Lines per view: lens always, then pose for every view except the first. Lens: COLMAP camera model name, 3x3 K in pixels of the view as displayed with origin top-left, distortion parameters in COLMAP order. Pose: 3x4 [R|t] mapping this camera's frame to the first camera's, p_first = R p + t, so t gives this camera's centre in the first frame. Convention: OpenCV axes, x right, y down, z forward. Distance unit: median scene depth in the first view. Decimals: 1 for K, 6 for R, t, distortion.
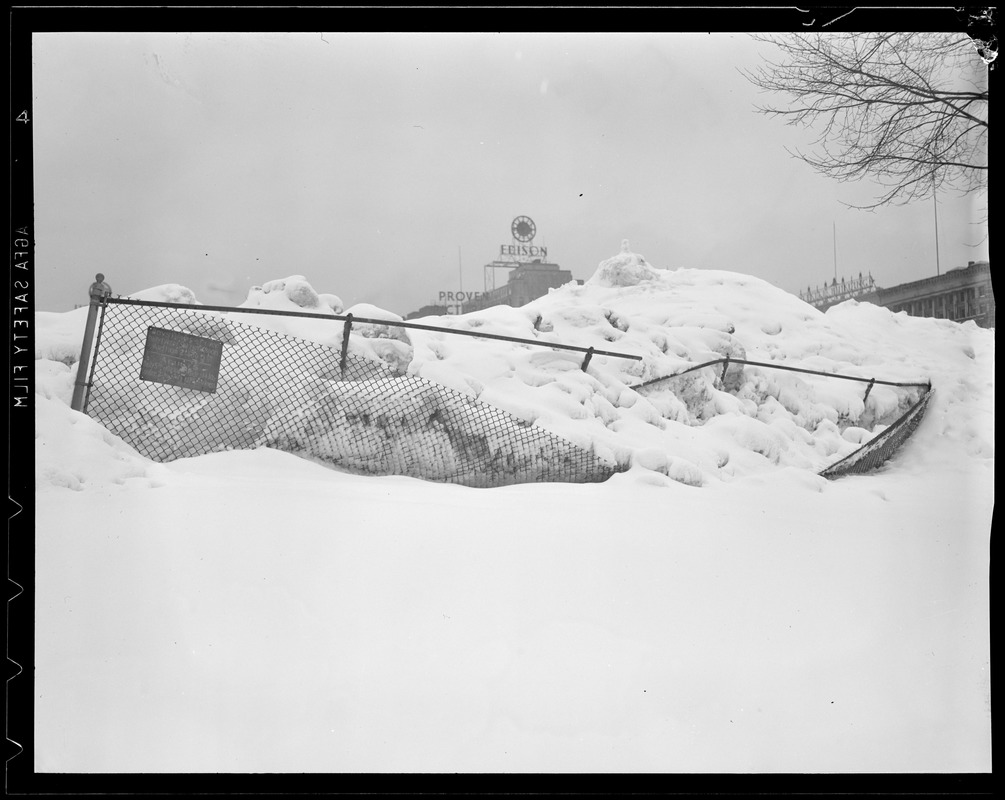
lens RADIAL K [[1332.2, 0, 502.5], [0, 1332.2, 400.0], [0, 0, 1]] dist [-0.006420, -0.003392]
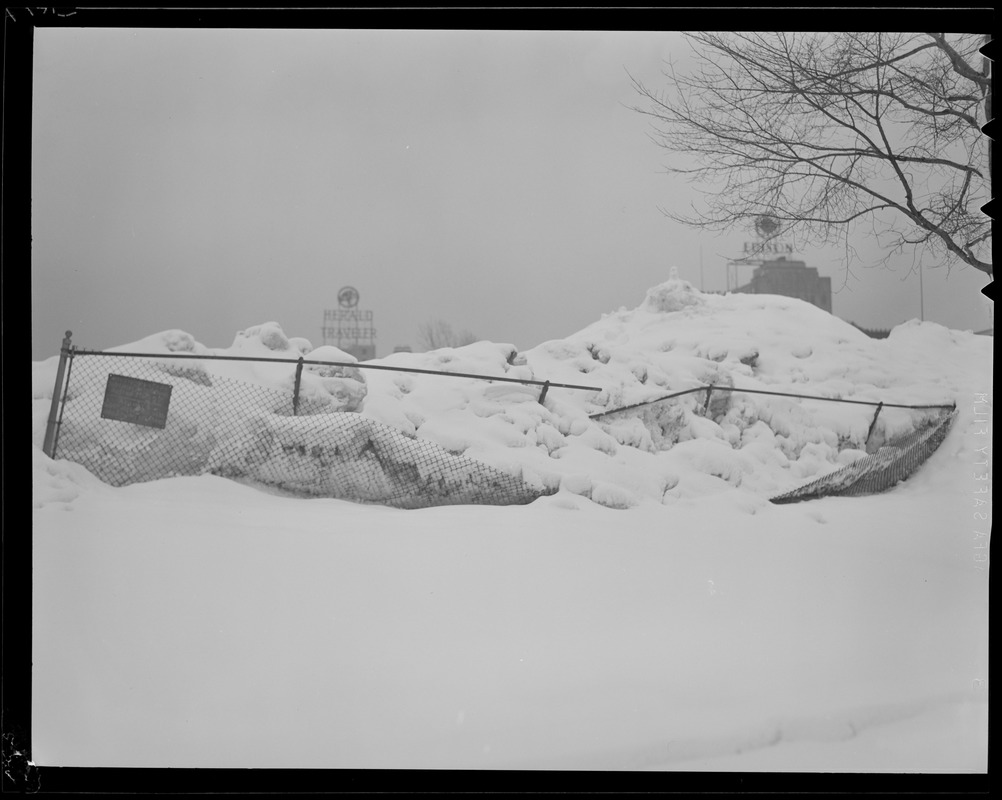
lens RADIAL K [[1328.2, 0, 501.0], [0, 1328.2, 400.0], [0, 0, 1]] dist [-0.006420, -0.003392]
pose [[0.987820, -0.002186, -0.155583, 0.227903], [0.001627, 0.999992, -0.003720, -0.022272], [0.155590, 0.003422, 0.987816, -0.108272]]
